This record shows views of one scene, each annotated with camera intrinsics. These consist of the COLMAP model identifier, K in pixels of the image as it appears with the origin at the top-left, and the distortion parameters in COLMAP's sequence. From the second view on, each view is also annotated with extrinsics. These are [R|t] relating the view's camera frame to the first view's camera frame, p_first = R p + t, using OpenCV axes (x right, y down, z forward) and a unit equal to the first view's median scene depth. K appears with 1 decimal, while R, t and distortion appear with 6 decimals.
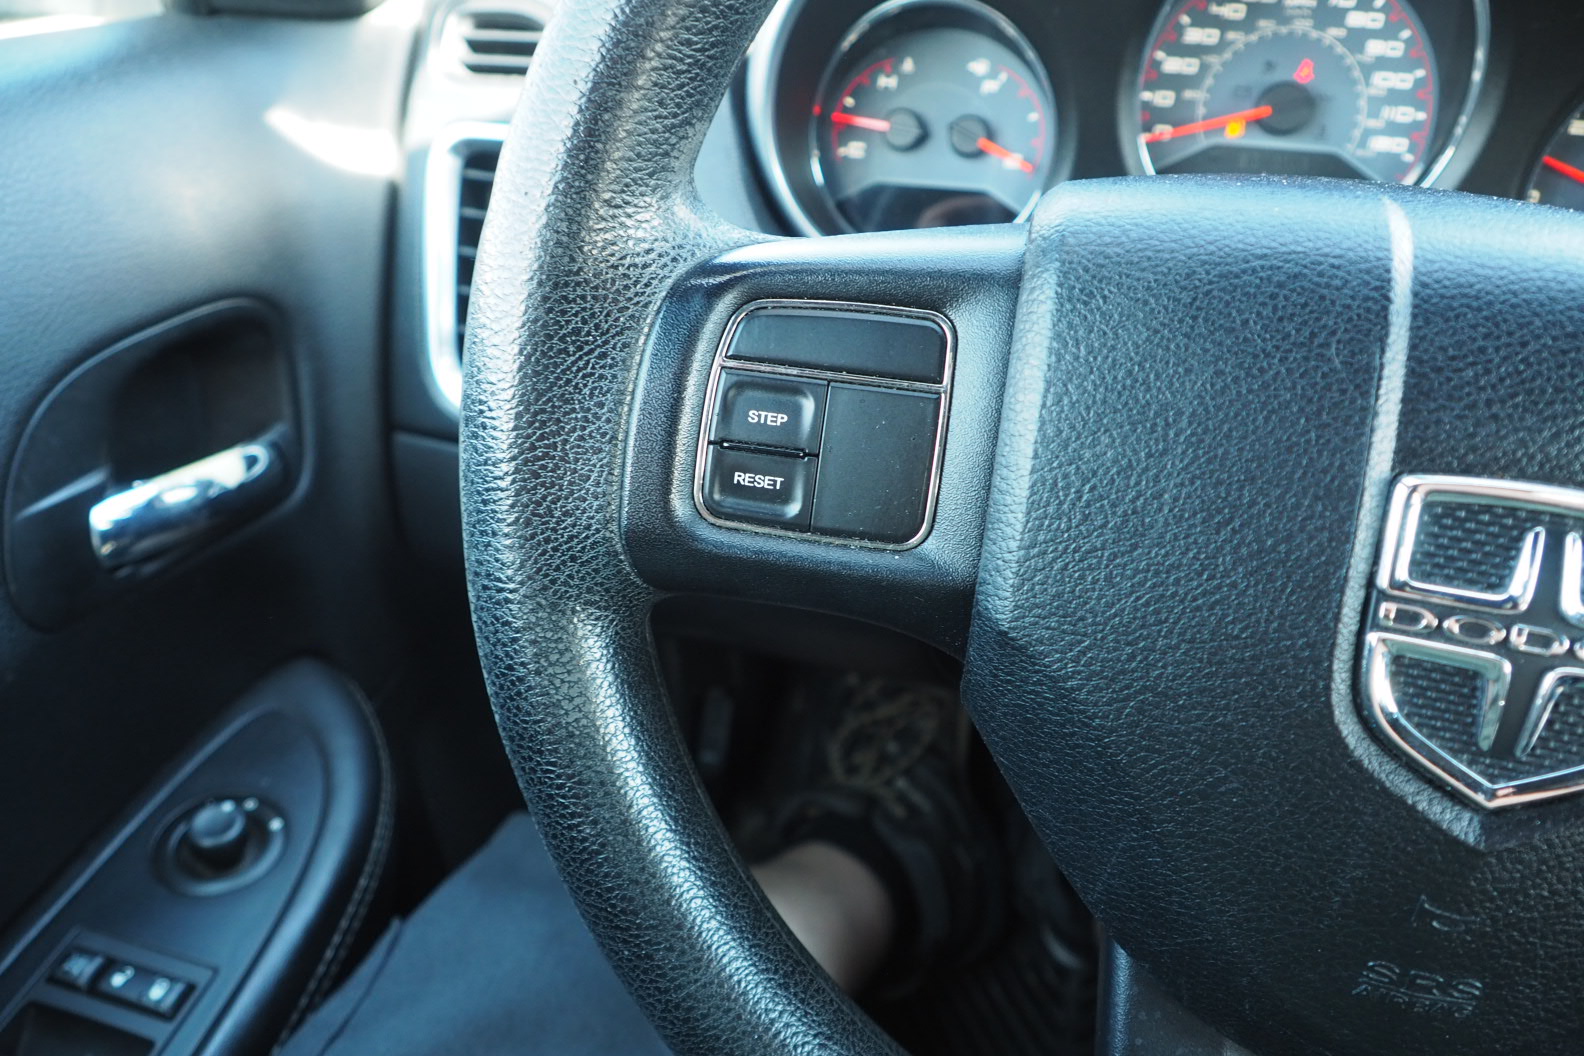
lens RADIAL K [[1156.1, 0, 792.0], [0, 1156.1, 528.0], [0, 0, 1]] dist [-0.053888, 0.006418]
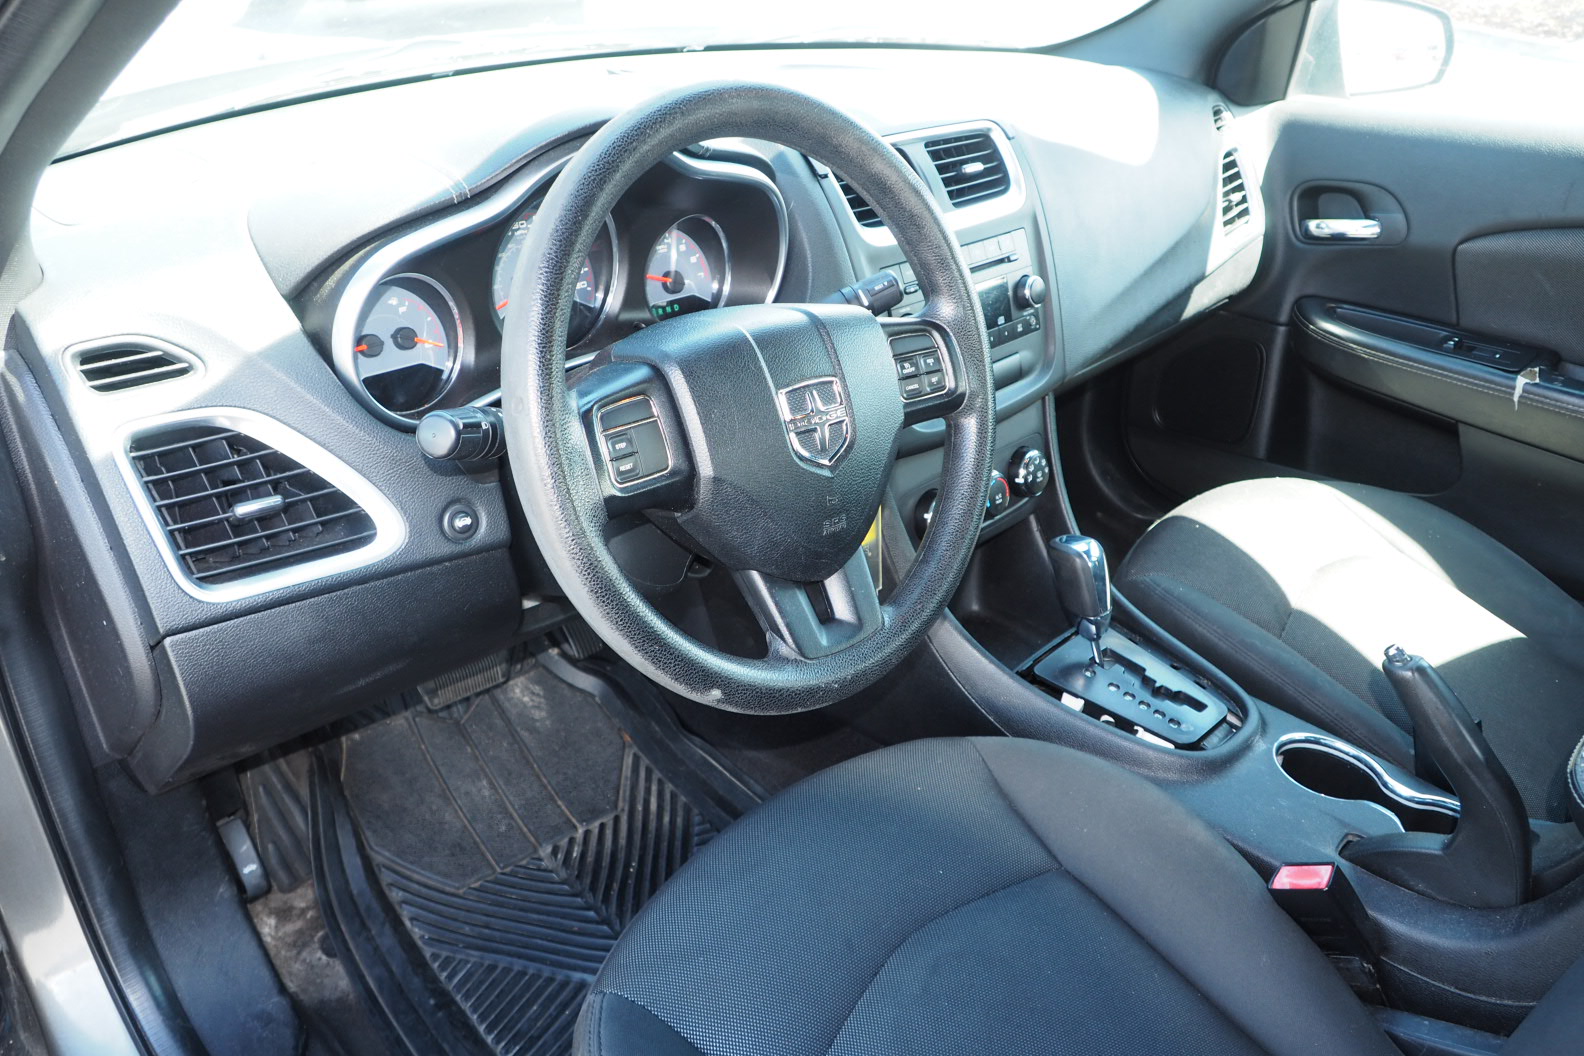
lens RADIAL K [[1247.9, 0, 784.2], [0, 1247.9, 509.9], [0, 0, 1]] dist [-0.005371, 0.001658]
pose [[0.560750, -0.375936, 0.737721, -2.079753], [0.432116, 0.892894, 0.126555, -0.169829], [-0.706283, 0.247815, 0.663138, -1.299798]]
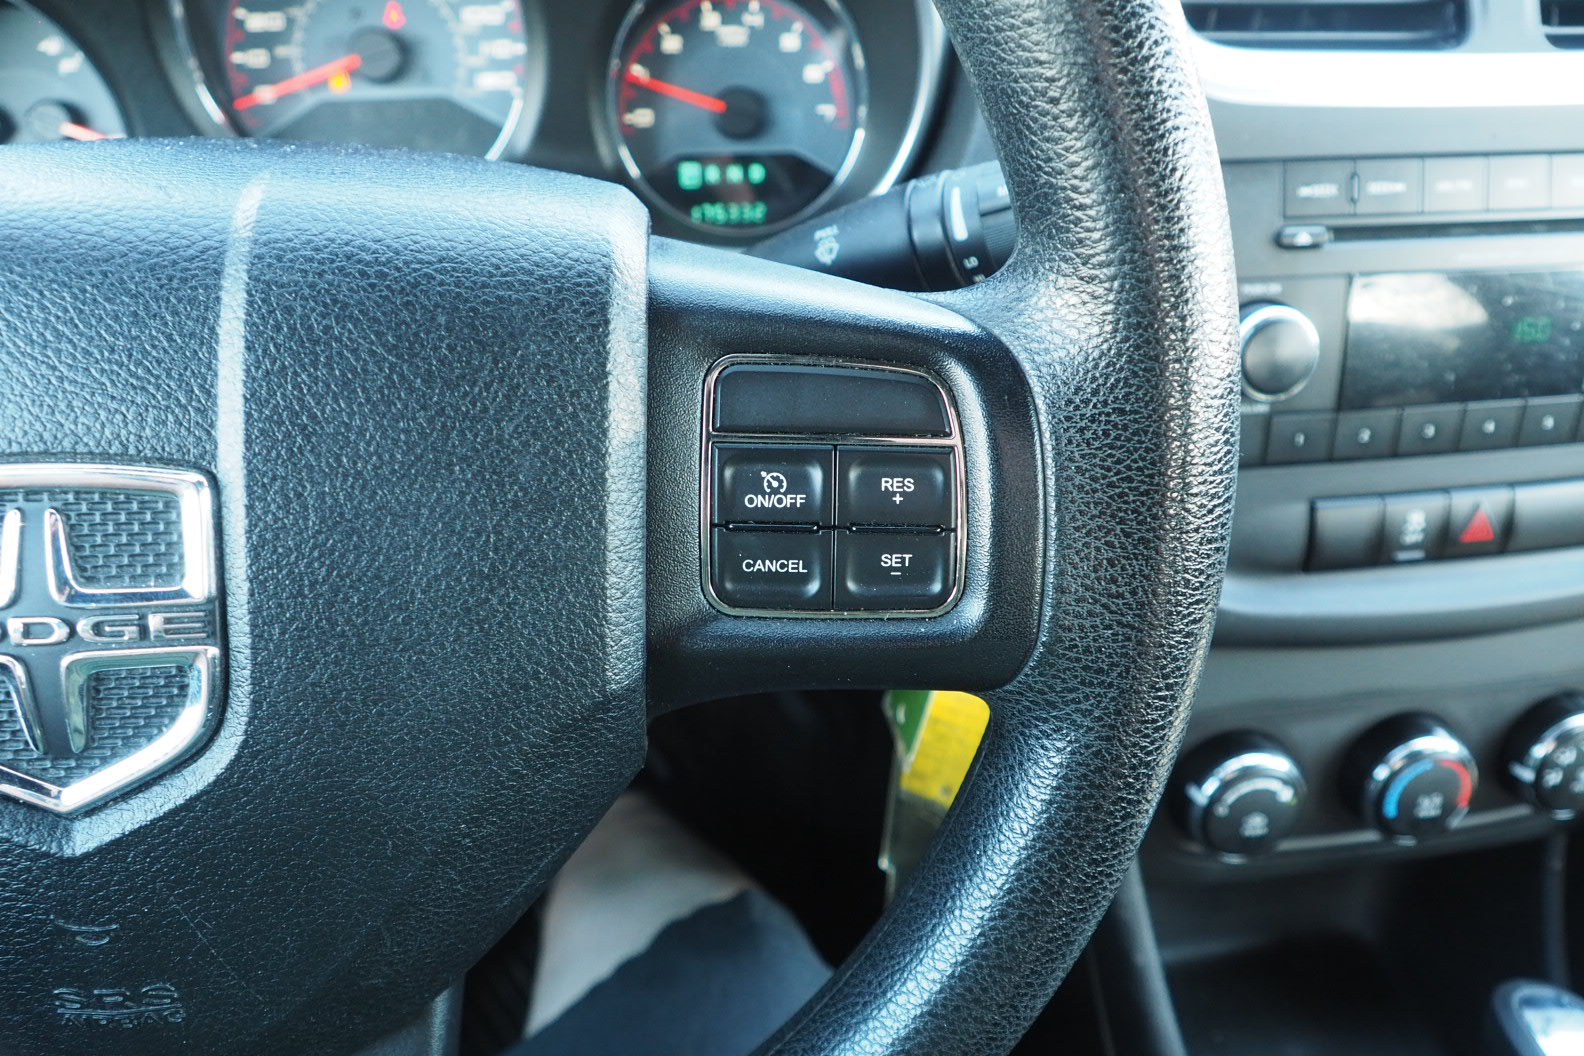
lens RADIAL K [[1148.9, 0, 819.9], [0, 1148.9, 519.8], [0, 0, 1]] dist [-0.042698, -0.002144]
pose [[0.939106, -0.192700, 0.284513, 0.788331], [0.185327, 0.981253, 0.052882, 0.063004], [-0.289370, 0.003066, 0.957213, -0.045094]]
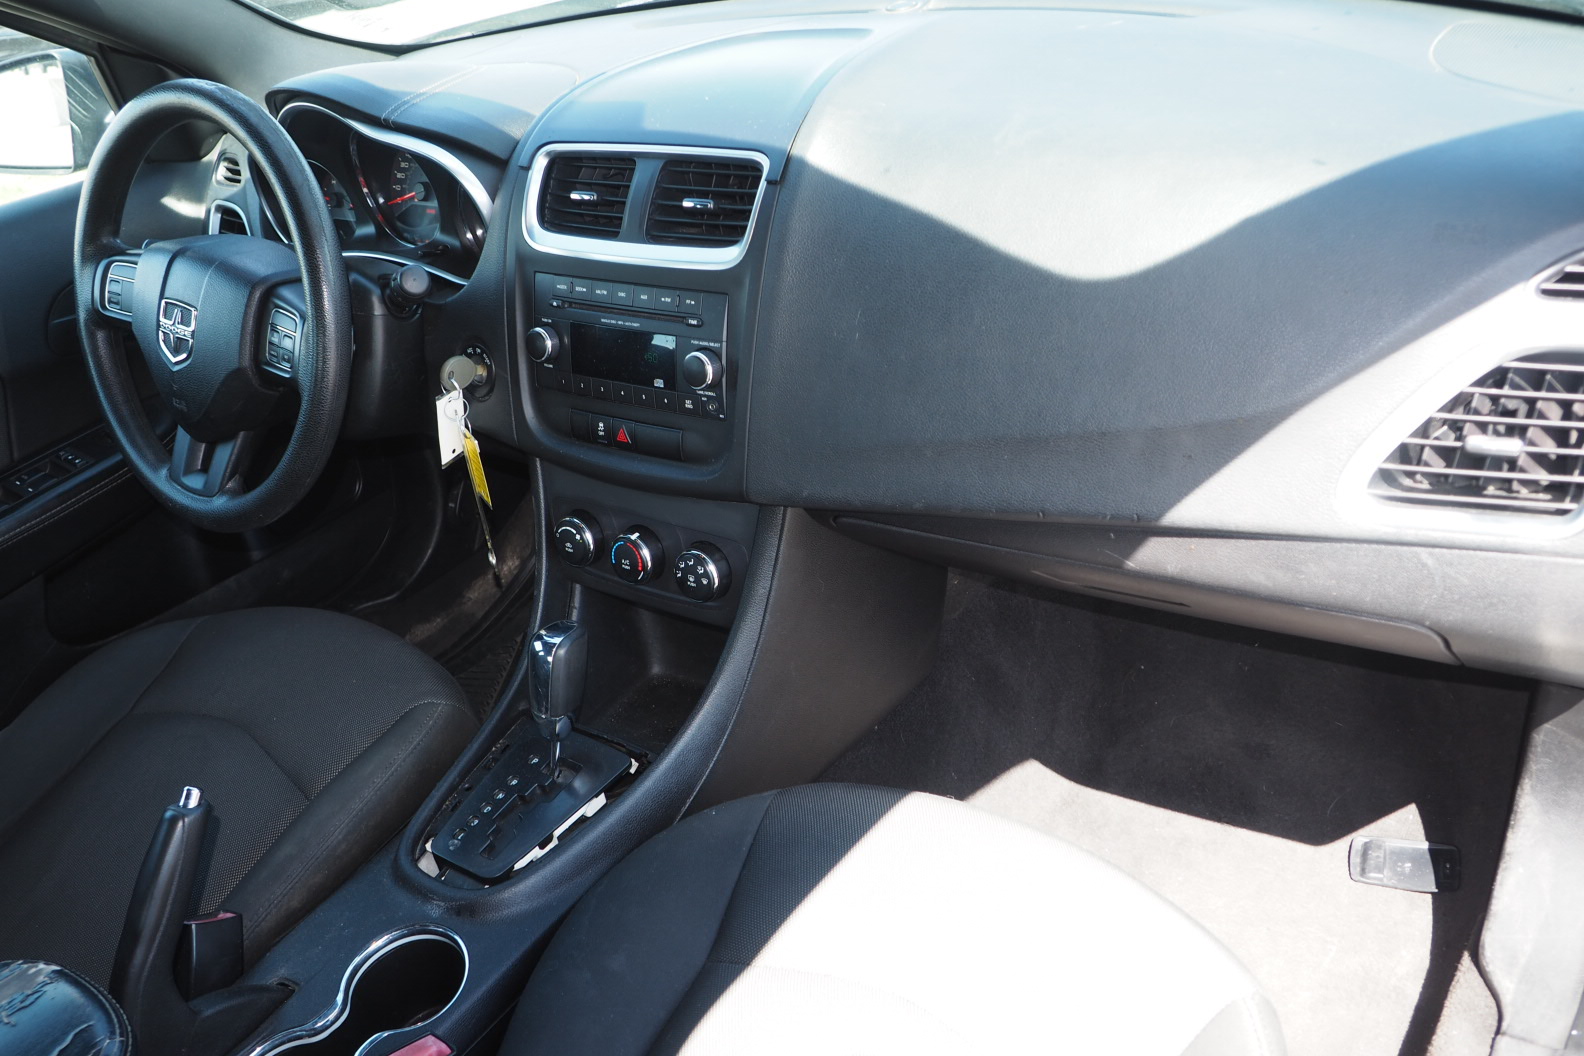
lens RADIAL K [[1378.8, 0, 792.0], [0, 1378.8, 528.0], [0, 0, 1]] dist [-0.014101, 0.008421]
pose [[0.906079, 0.081484, -0.415188, 4.784273], [-0.078244, 0.996625, 0.024841, 0.500674], [0.415811, 0.009978, 0.909396, -2.887326]]
